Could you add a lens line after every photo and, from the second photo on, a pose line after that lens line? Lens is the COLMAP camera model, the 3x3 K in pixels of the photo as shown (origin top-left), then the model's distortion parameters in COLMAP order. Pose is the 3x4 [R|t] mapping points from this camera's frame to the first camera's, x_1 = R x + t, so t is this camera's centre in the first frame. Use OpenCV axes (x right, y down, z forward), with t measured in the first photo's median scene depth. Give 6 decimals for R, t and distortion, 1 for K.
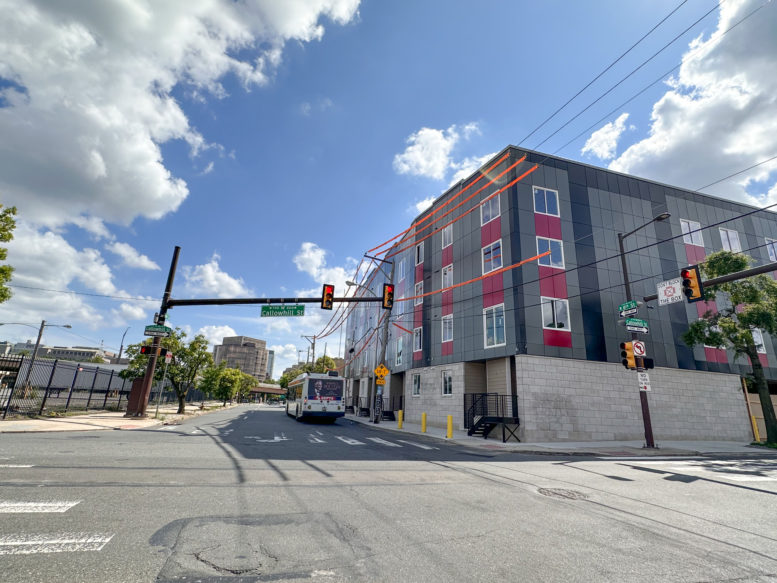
lens RADIAL K [[390.1, 0, 388.5], [0, 390.1, 291.5], [0, 0, 1]] dist [-0.000532, -0.000245]
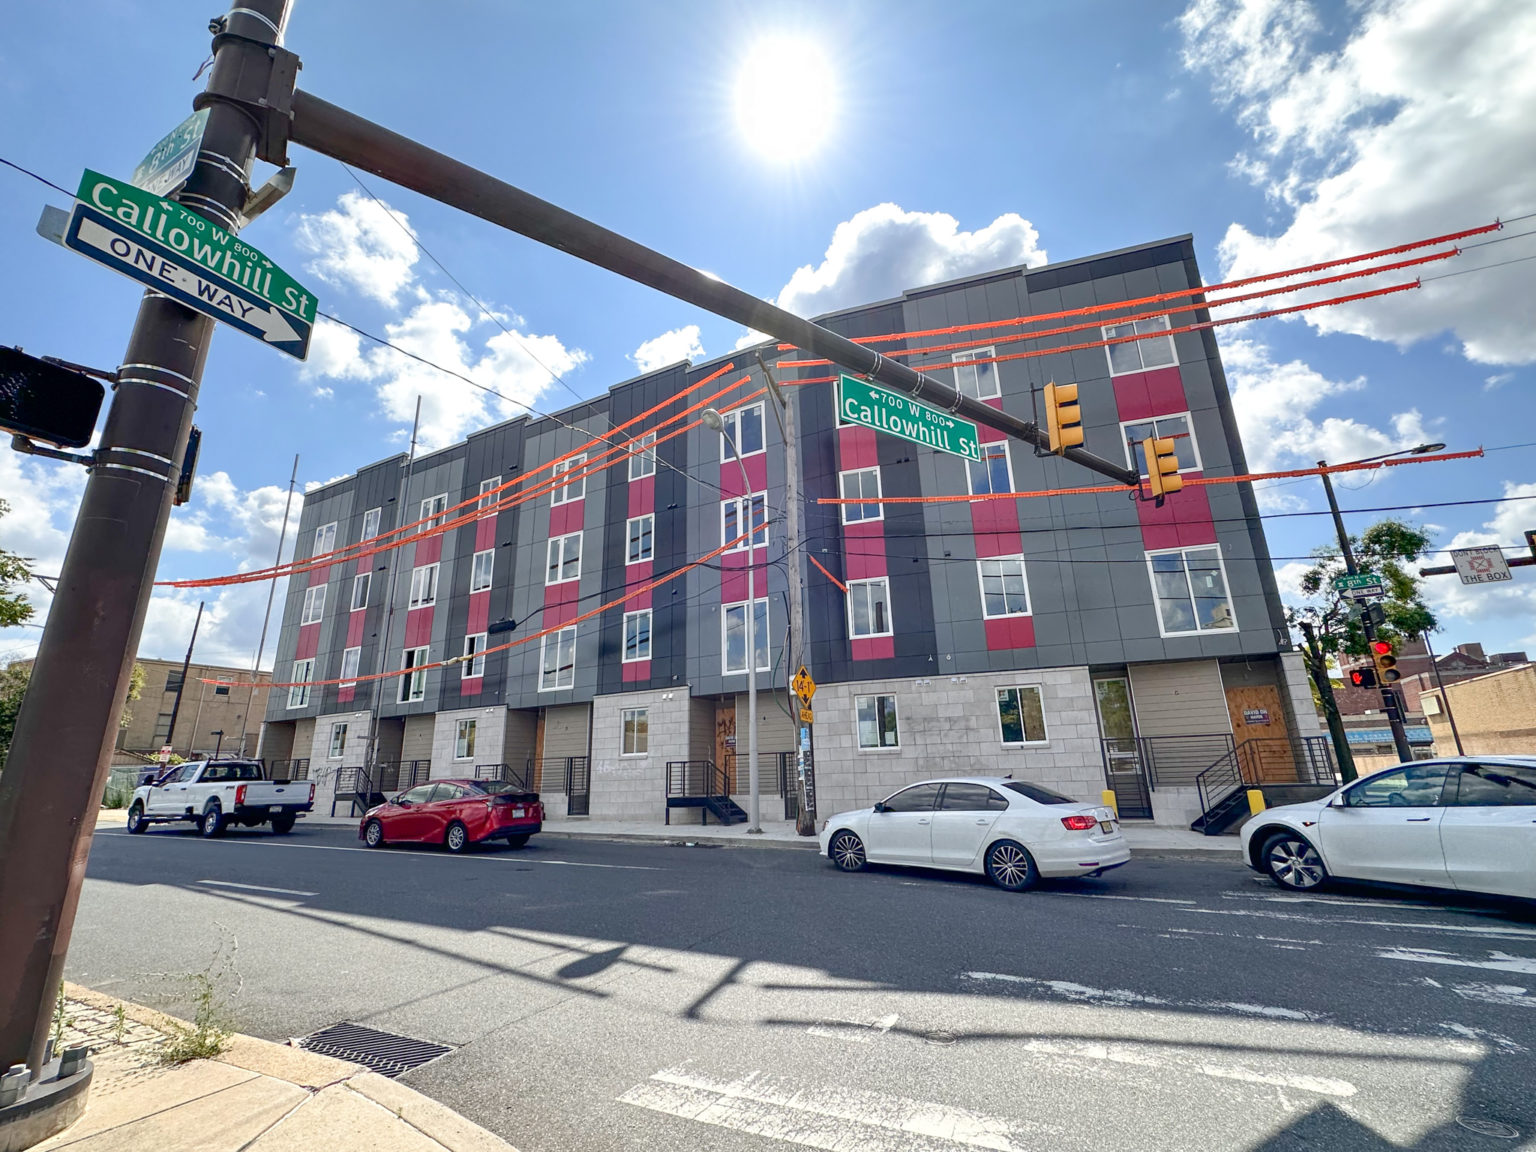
lens RADIAL K [[672.3, 0, 768.0], [0, 672.3, 576.0], [0, 0, 1]] dist [0.003717, -0.000051]
pose [[0.697214, 0.142655, 0.702525, -0.562300], [-0.149449, 0.987392, -0.052182, 0.164912], [-0.701112, -0.068609, 0.709743, 0.686073]]
